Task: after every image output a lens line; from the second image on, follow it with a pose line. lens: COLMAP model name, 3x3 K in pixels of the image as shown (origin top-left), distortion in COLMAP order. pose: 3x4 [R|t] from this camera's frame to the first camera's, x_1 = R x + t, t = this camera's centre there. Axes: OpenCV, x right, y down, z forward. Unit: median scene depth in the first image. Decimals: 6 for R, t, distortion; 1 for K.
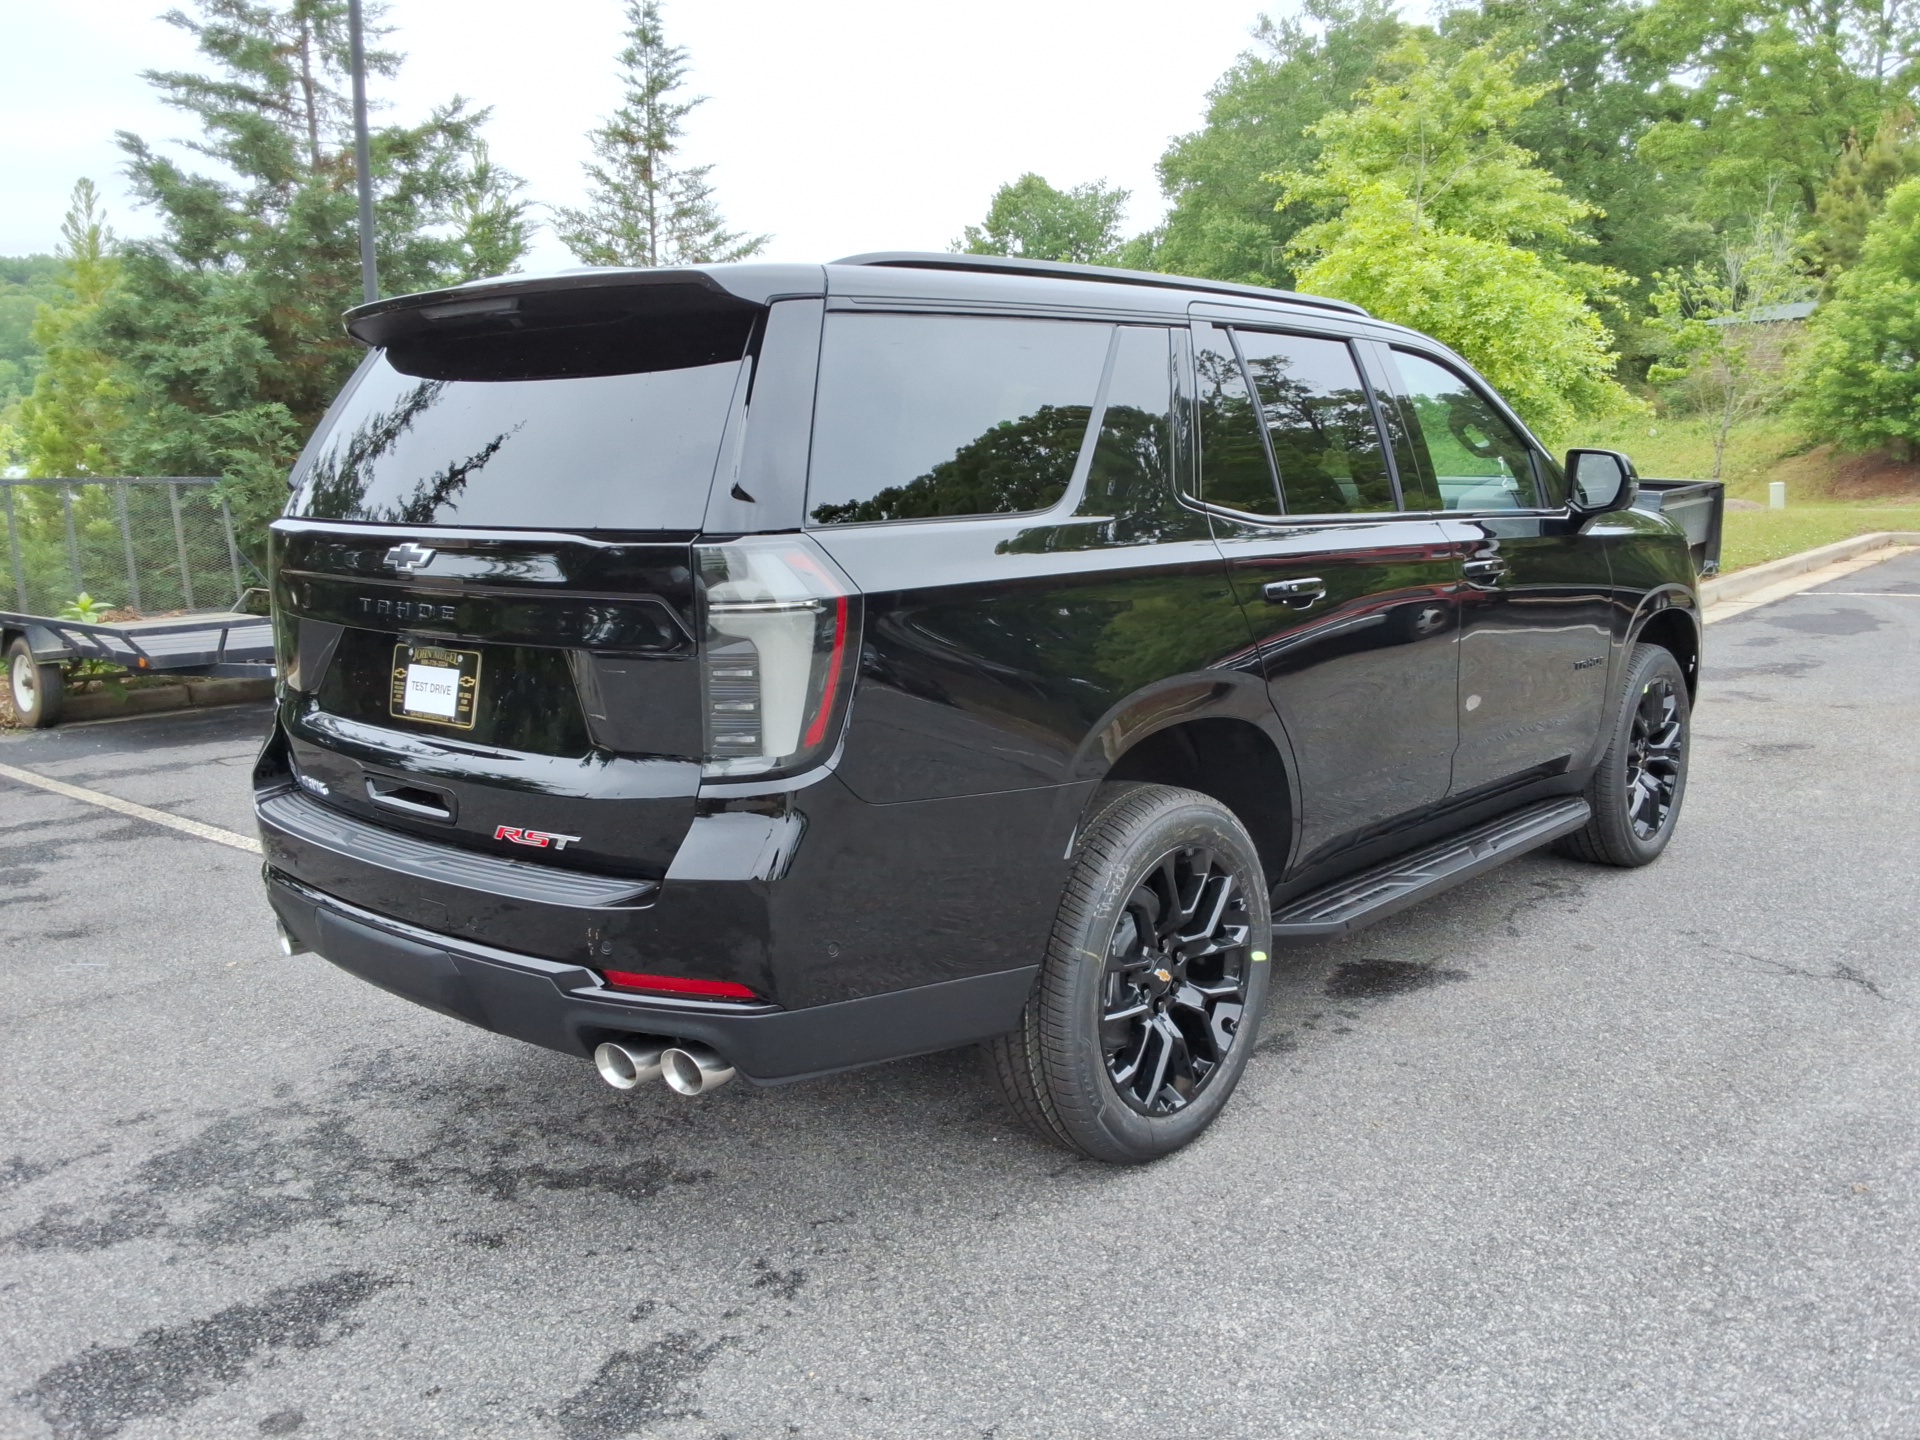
lens RADIAL K [[1520.5, 0, 973.3], [0, 1520.5, 715.9], [0, 0, 1]] dist [0.102968, -0.165447]
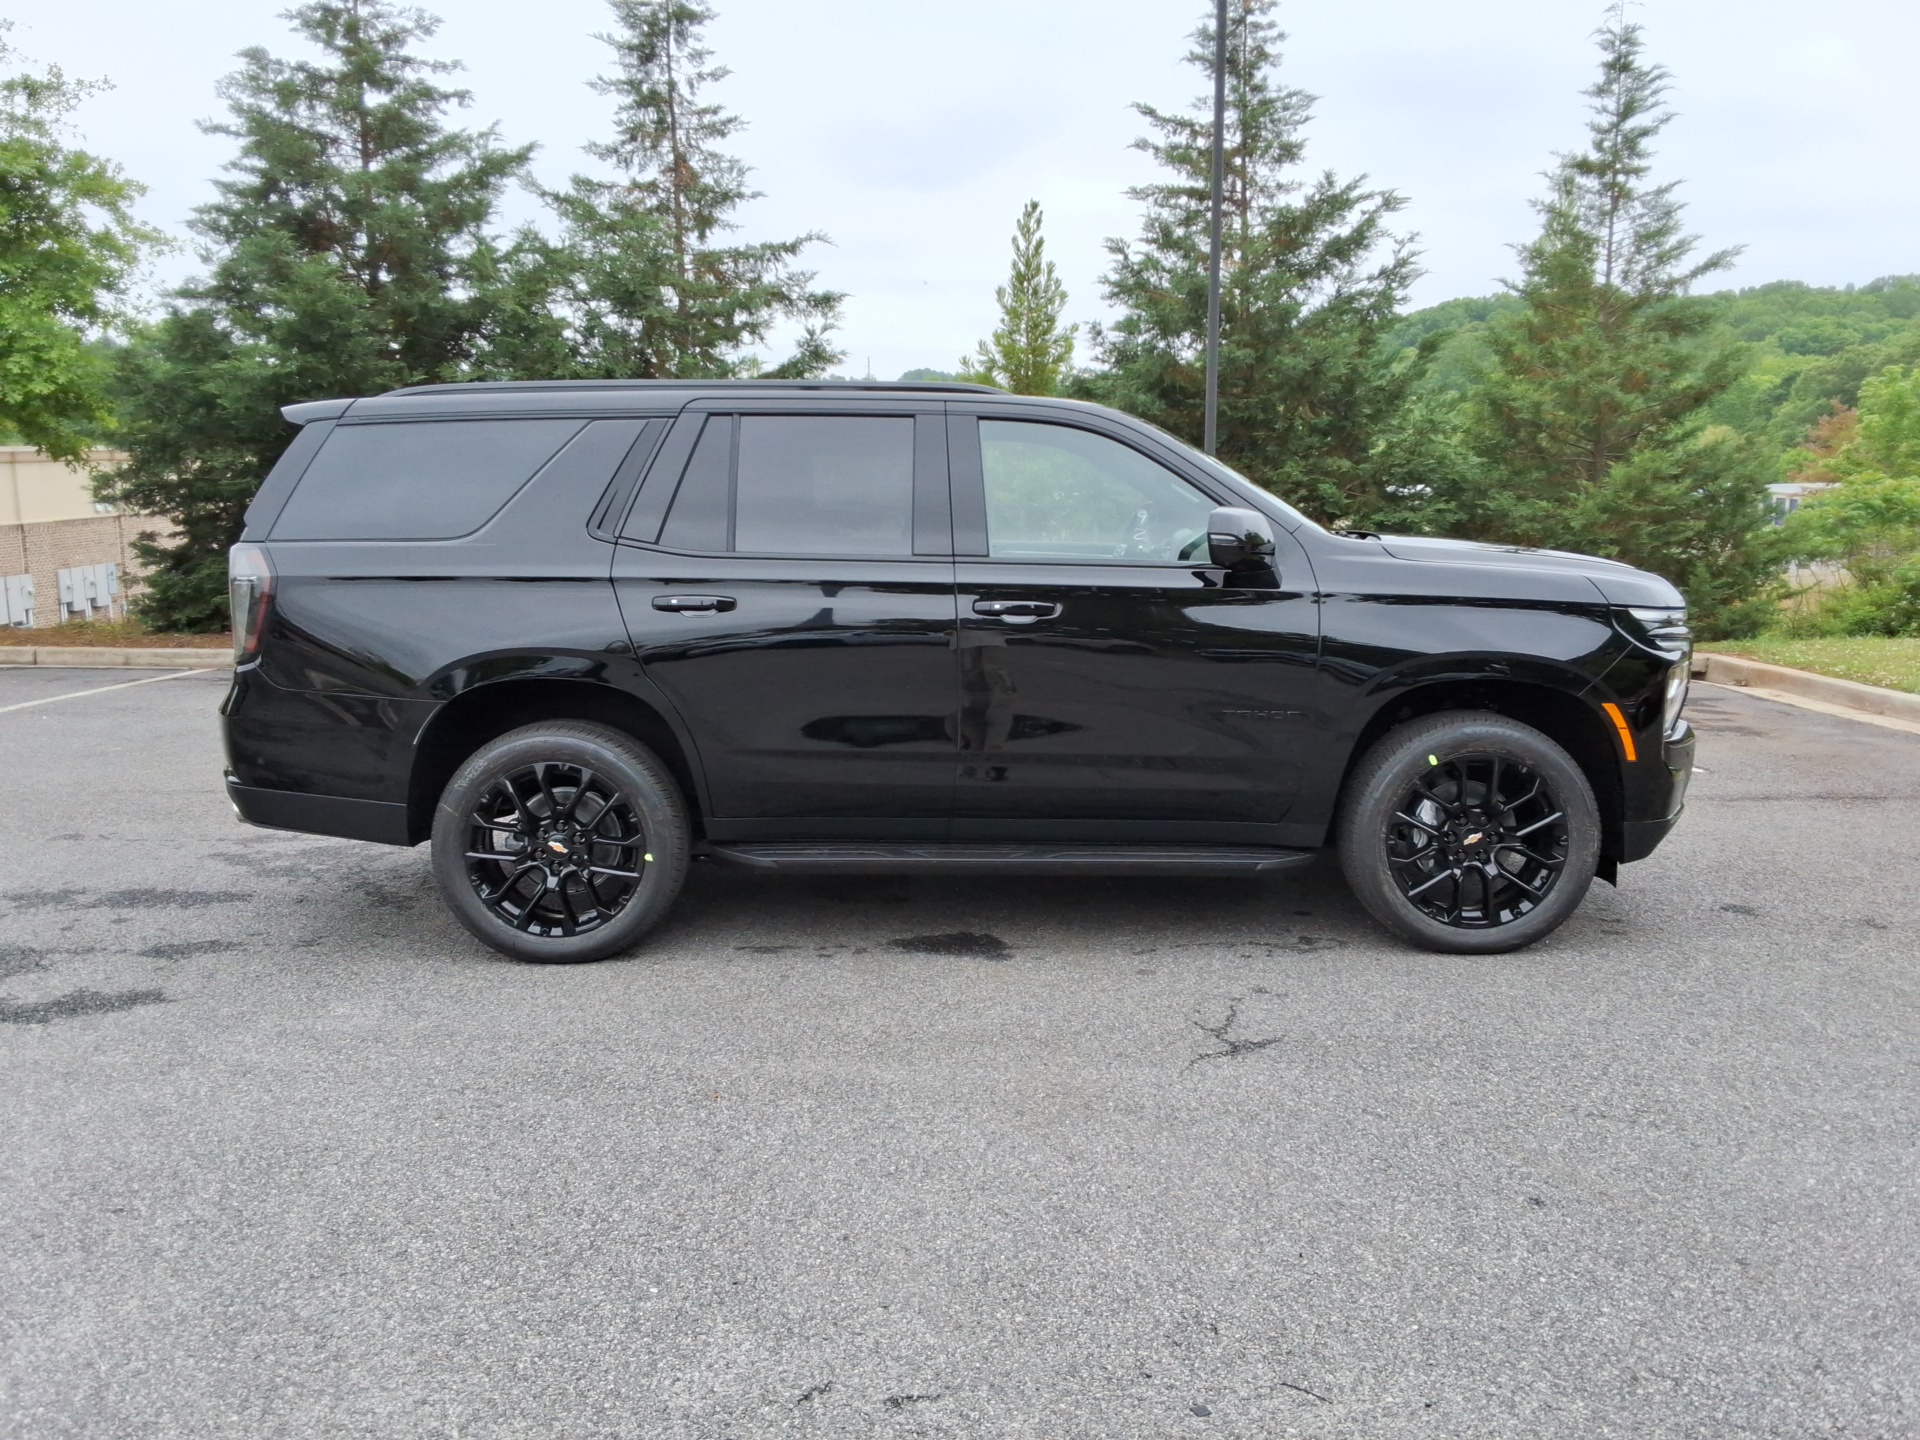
lens RADIAL K [[1528.8, 0, 983.1], [0, 1528.8, 718.9], [0, 0, 1]] dist [0.094541, -0.132953]
pose [[0.663168, 0.117182, -0.739241, 1.422754], [-0.125275, 0.991113, 0.044725, -0.075008], [0.737912, 0.062948, 0.671955, 0.246788]]
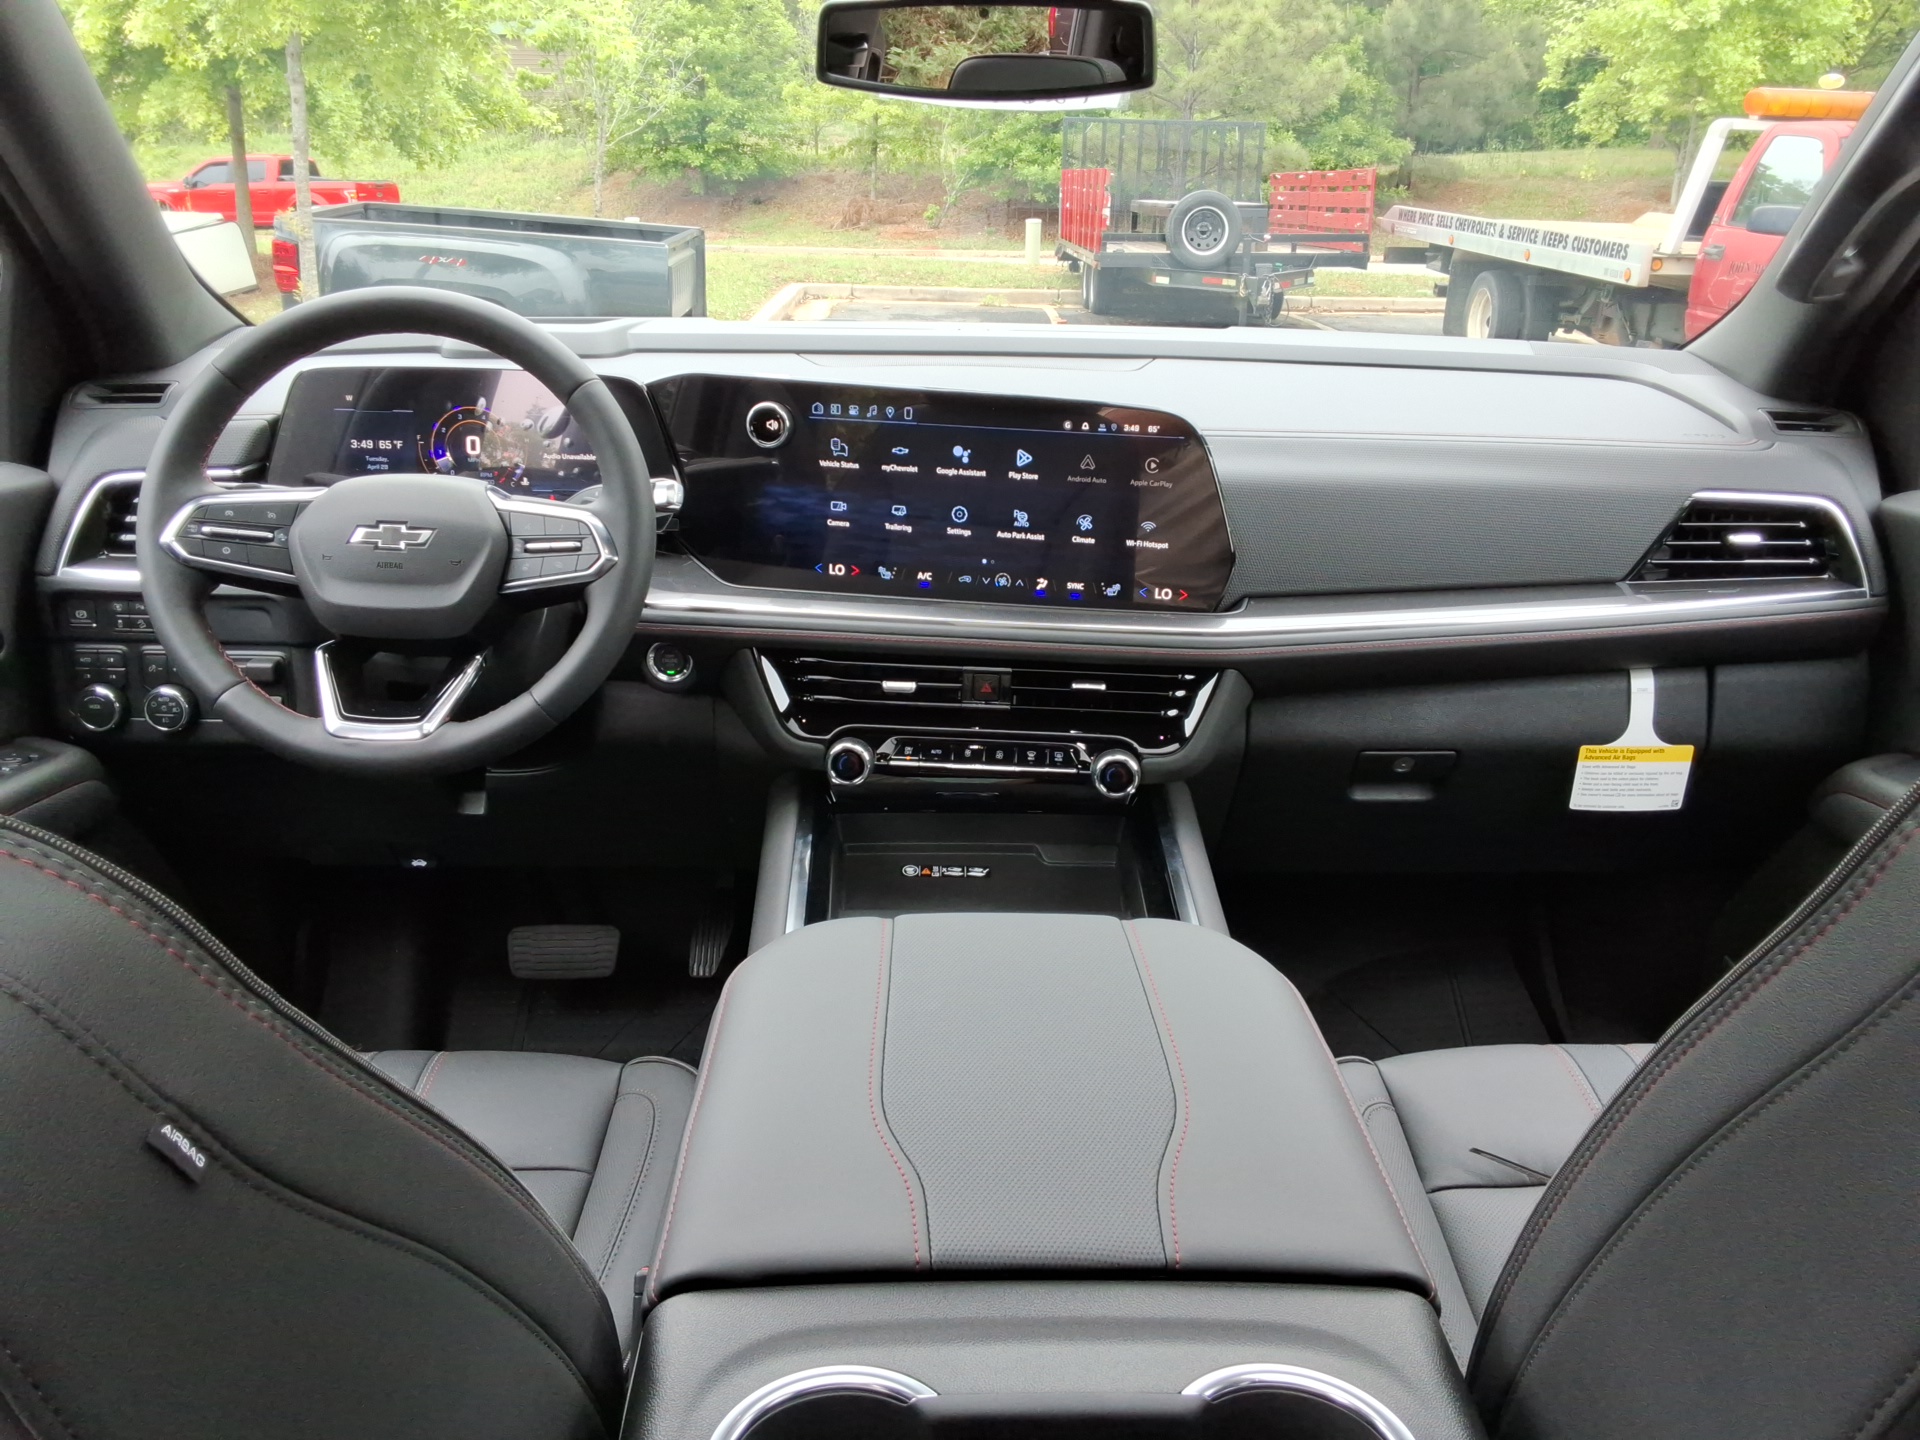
lens RADIAL K [[1520.1, 0, 972.9], [0, 1520.1, 710.4], [0, 0, 1]] dist [0.116444, -0.184908]
pose [[0.736413, -0.188133, 0.649847, 0.054919], [0.075607, 0.977425, 0.197289, -0.223386], [-0.672294, -0.096153, 0.734013, 1.226535]]
